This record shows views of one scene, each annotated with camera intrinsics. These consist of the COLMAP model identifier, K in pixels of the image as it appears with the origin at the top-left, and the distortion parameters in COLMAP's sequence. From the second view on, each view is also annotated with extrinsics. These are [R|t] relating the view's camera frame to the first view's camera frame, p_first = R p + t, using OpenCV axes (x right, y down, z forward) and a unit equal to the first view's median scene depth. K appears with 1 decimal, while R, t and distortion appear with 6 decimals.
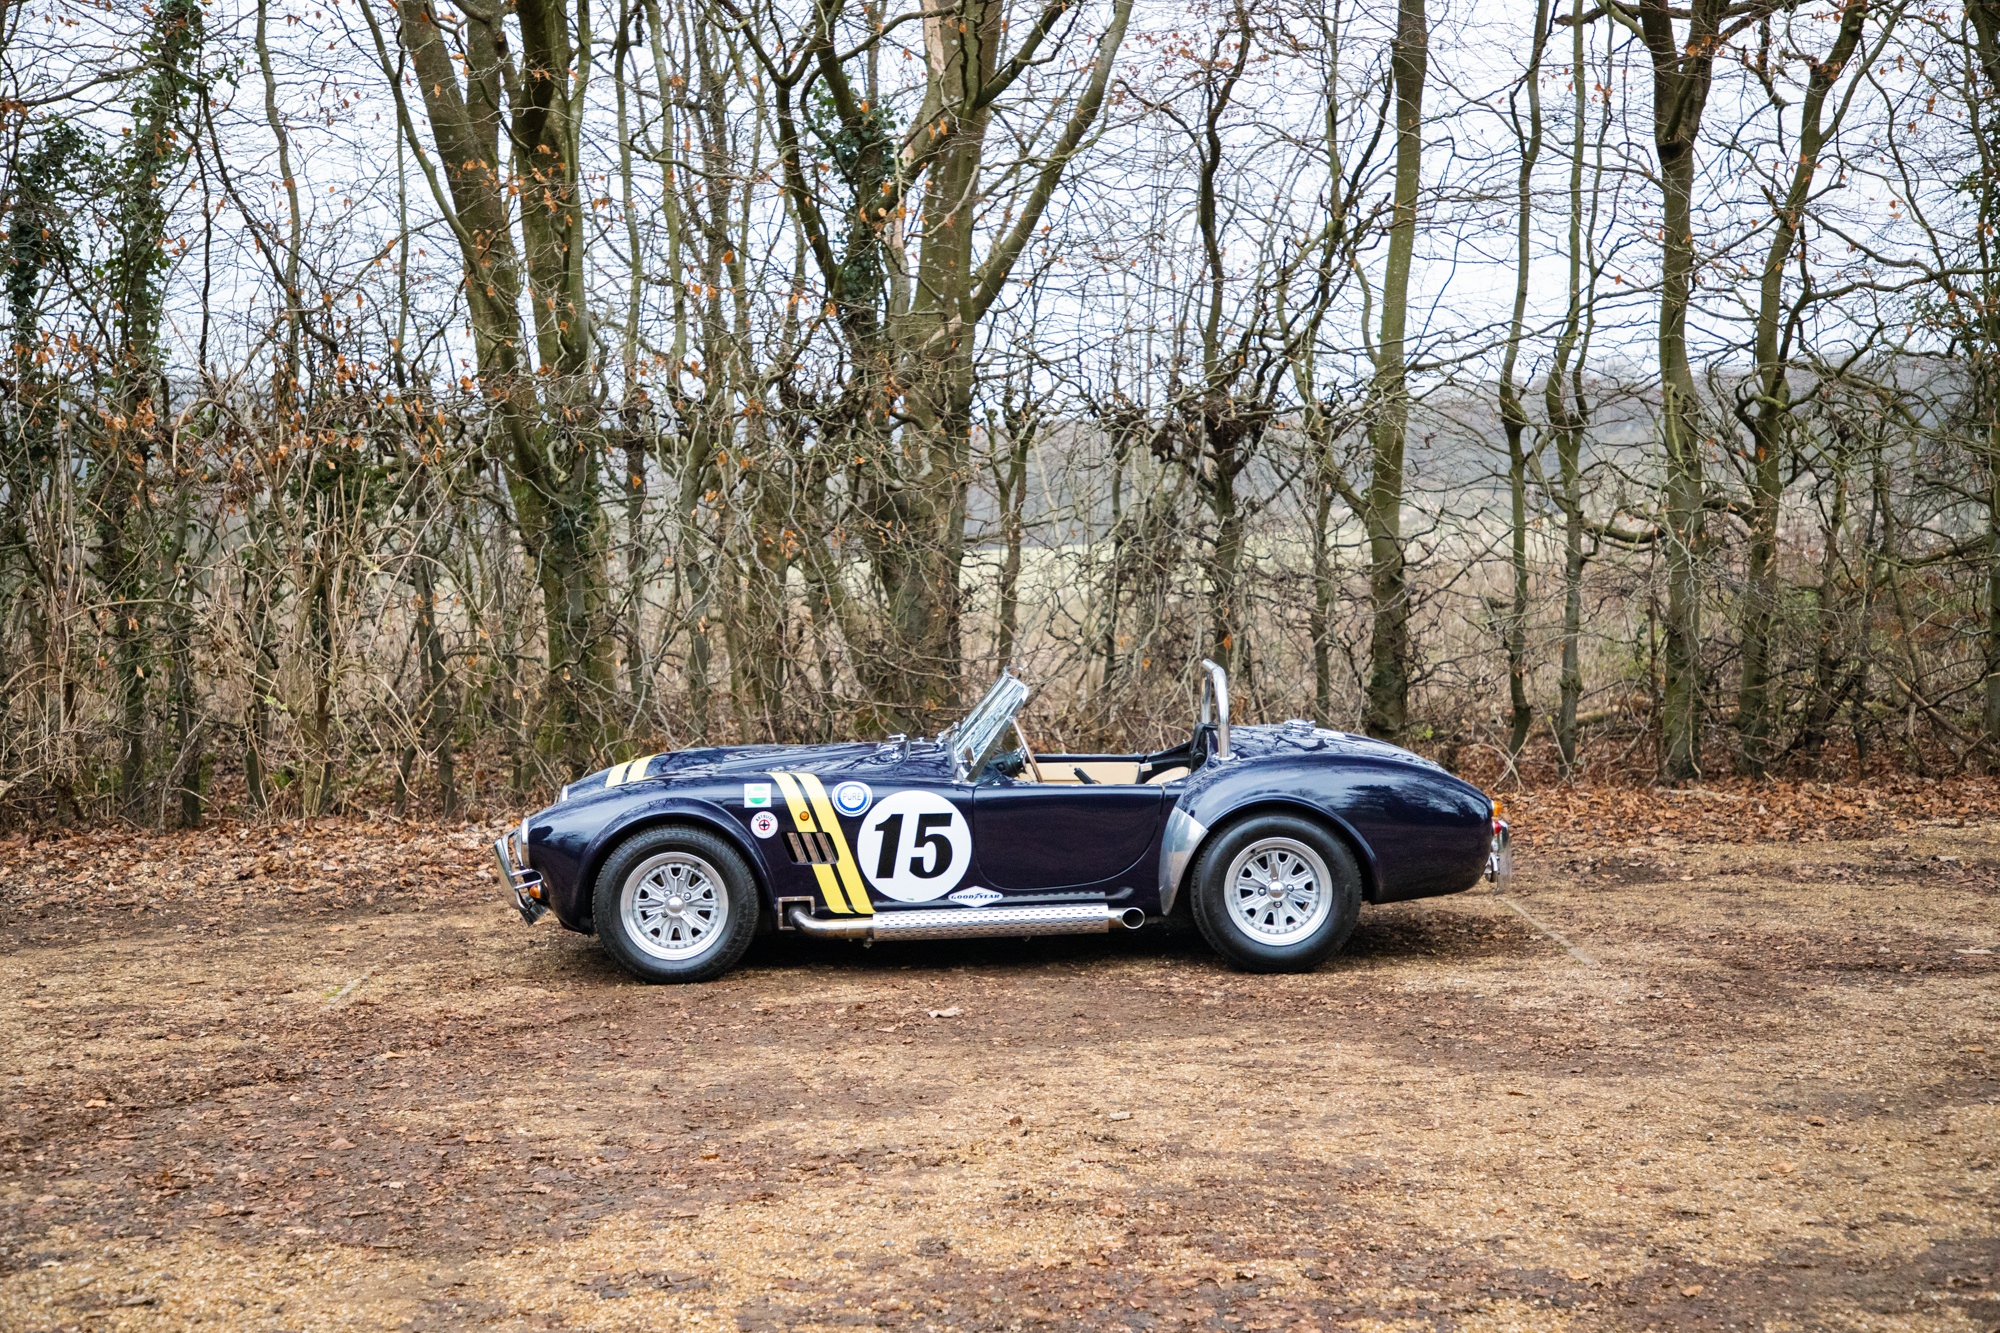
lens RADIAL K [[3321.2, 0, 1011.0], [0, 3321.2, 677.6], [0, 0, 1]] dist [0.332220, 0.000000]
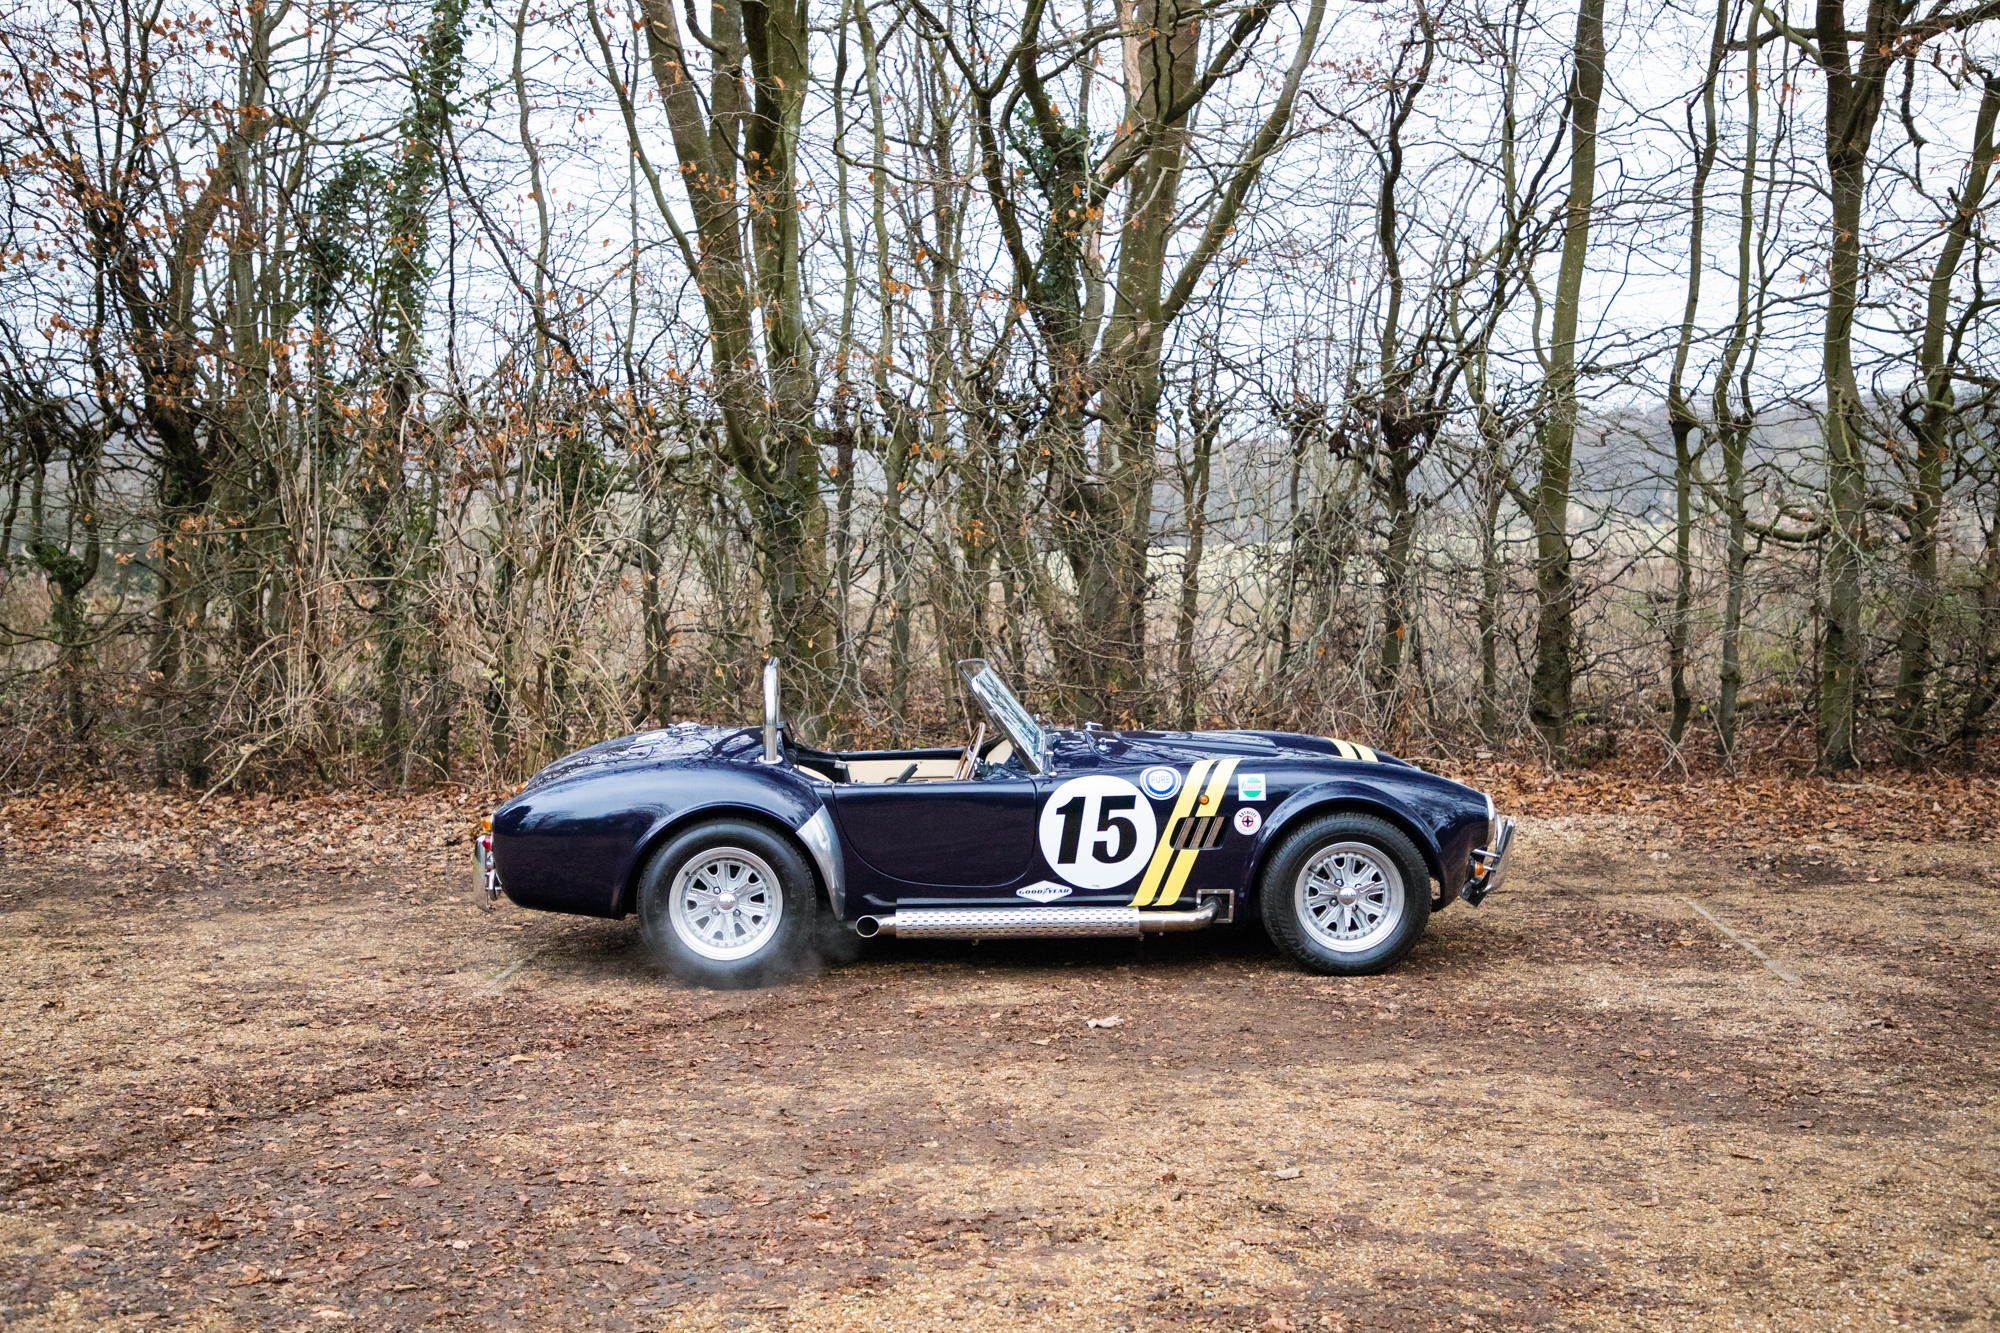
lens RADIAL K [[2798.0, 0, 984.1], [0, 2798.0, 678.6], [0, 0, 1]] dist [0.194118, 0.000000]
pose [[0.996872, 0.016988, -0.077191, 0.003558], [-0.016242, 0.999815, 0.010279, -0.002935], [0.077352, -0.008993, 0.996963, 0.113047]]
